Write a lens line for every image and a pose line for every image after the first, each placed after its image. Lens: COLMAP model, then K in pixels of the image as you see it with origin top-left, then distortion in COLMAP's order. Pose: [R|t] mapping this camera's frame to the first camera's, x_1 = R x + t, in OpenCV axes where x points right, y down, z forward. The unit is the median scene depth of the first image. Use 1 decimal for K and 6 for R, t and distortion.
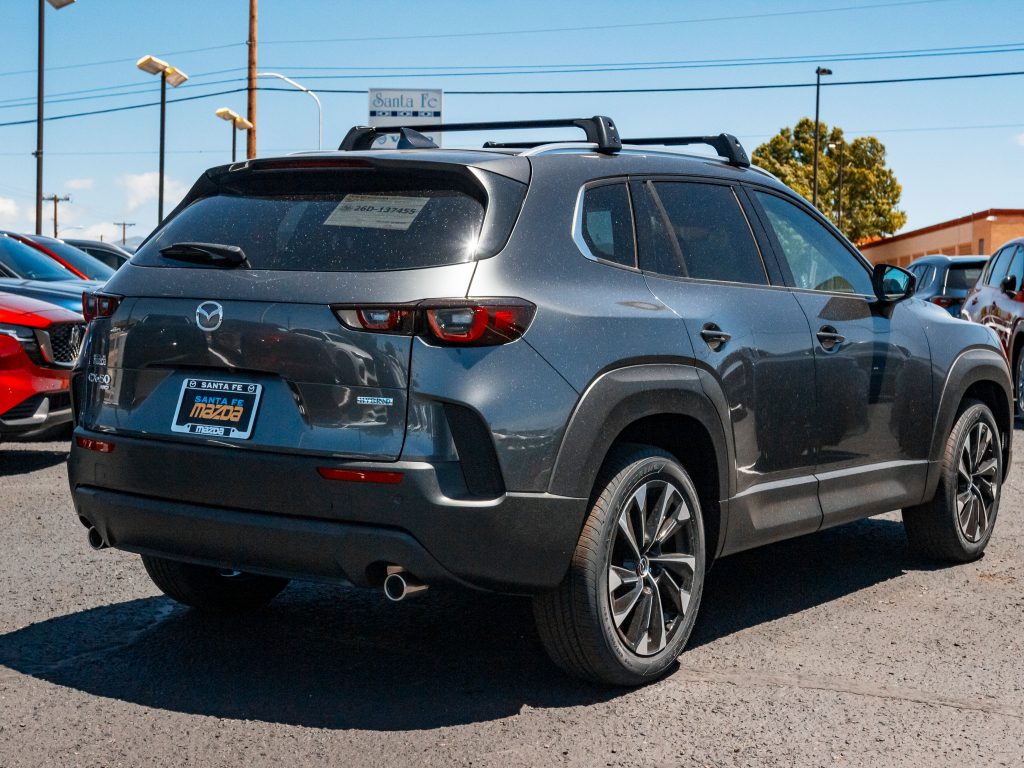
lens RADIAL K [[1680.0, 0, 514.8], [0, 1680.0, 384.0], [0, 0, 1]] dist [0.107419, 0.000000]
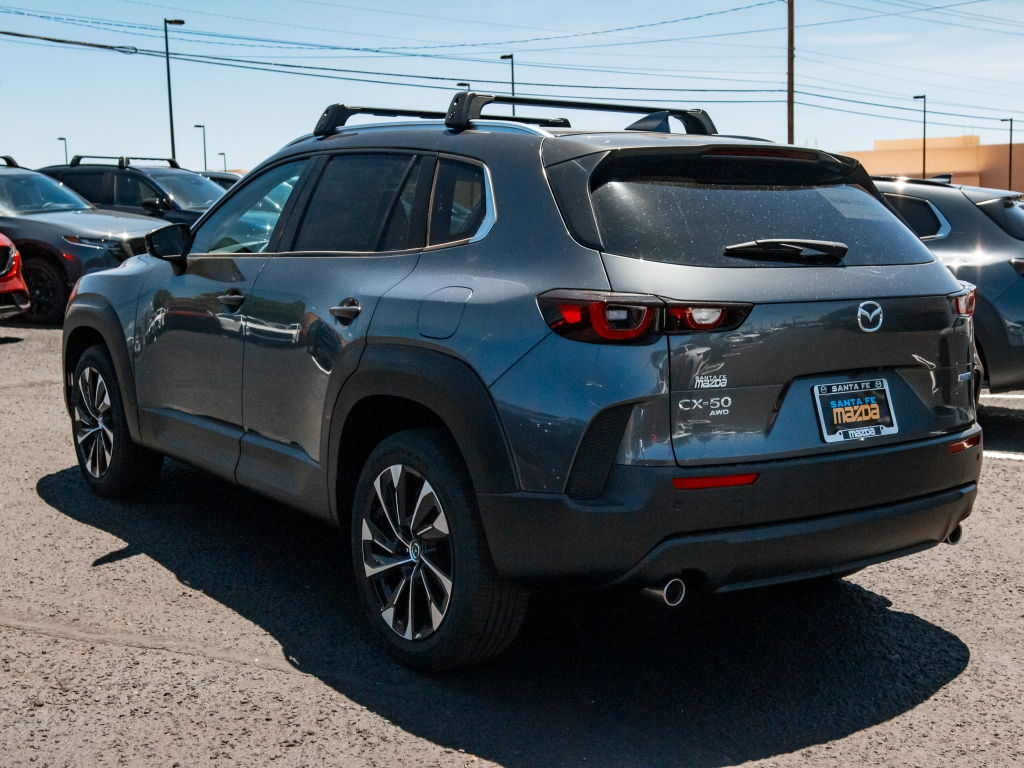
lens RADIAL K [[1343.7, 0, 512.3], [0, 1343.7, 383.9], [0, 0, 1]] dist [-0.027917, 0.000000]
pose [[0.317998, -0.139799, 0.937728, -0.967619], [0.058184, 0.990082, 0.127873, -0.111633], [-0.946305, 0.013898, 0.322978, 0.936869]]
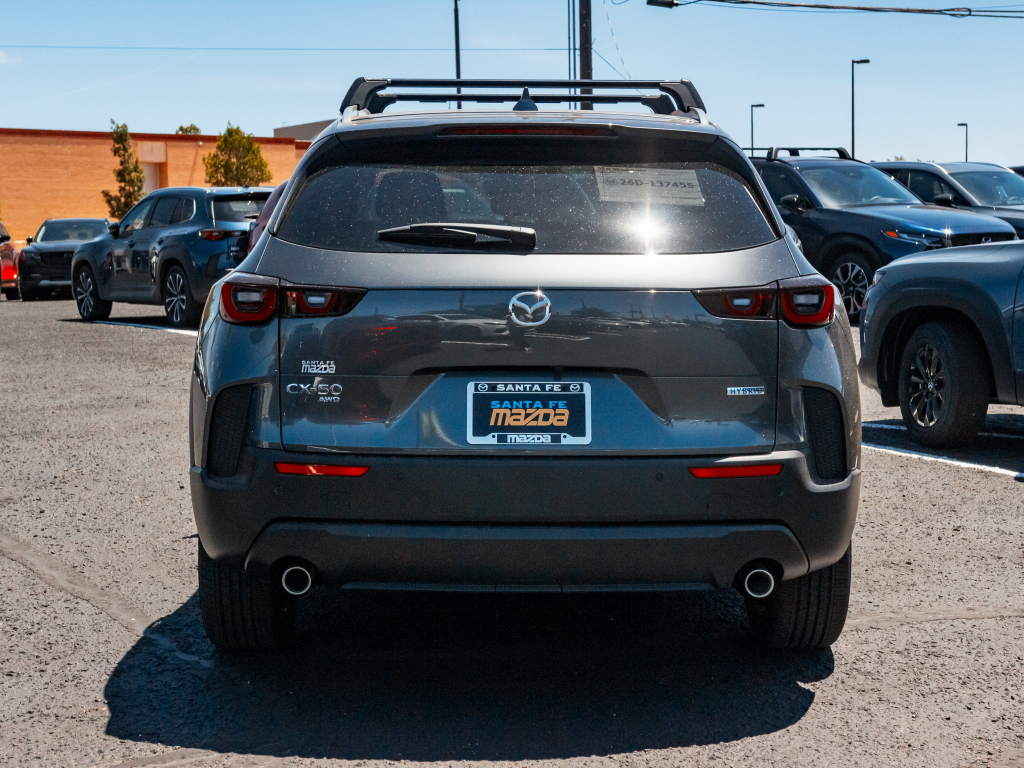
lens RADIAL K [[1680.0, 0, 516.6], [0, 1680.0, 387.8], [0, 0, 1]] dist [0.107419, 0.000000]
pose [[0.811347, -0.081288, 0.578886, -0.688906], [0.051758, 0.996385, 0.067371, -0.058223], [-0.582269, -0.024700, 0.812621, 0.290852]]
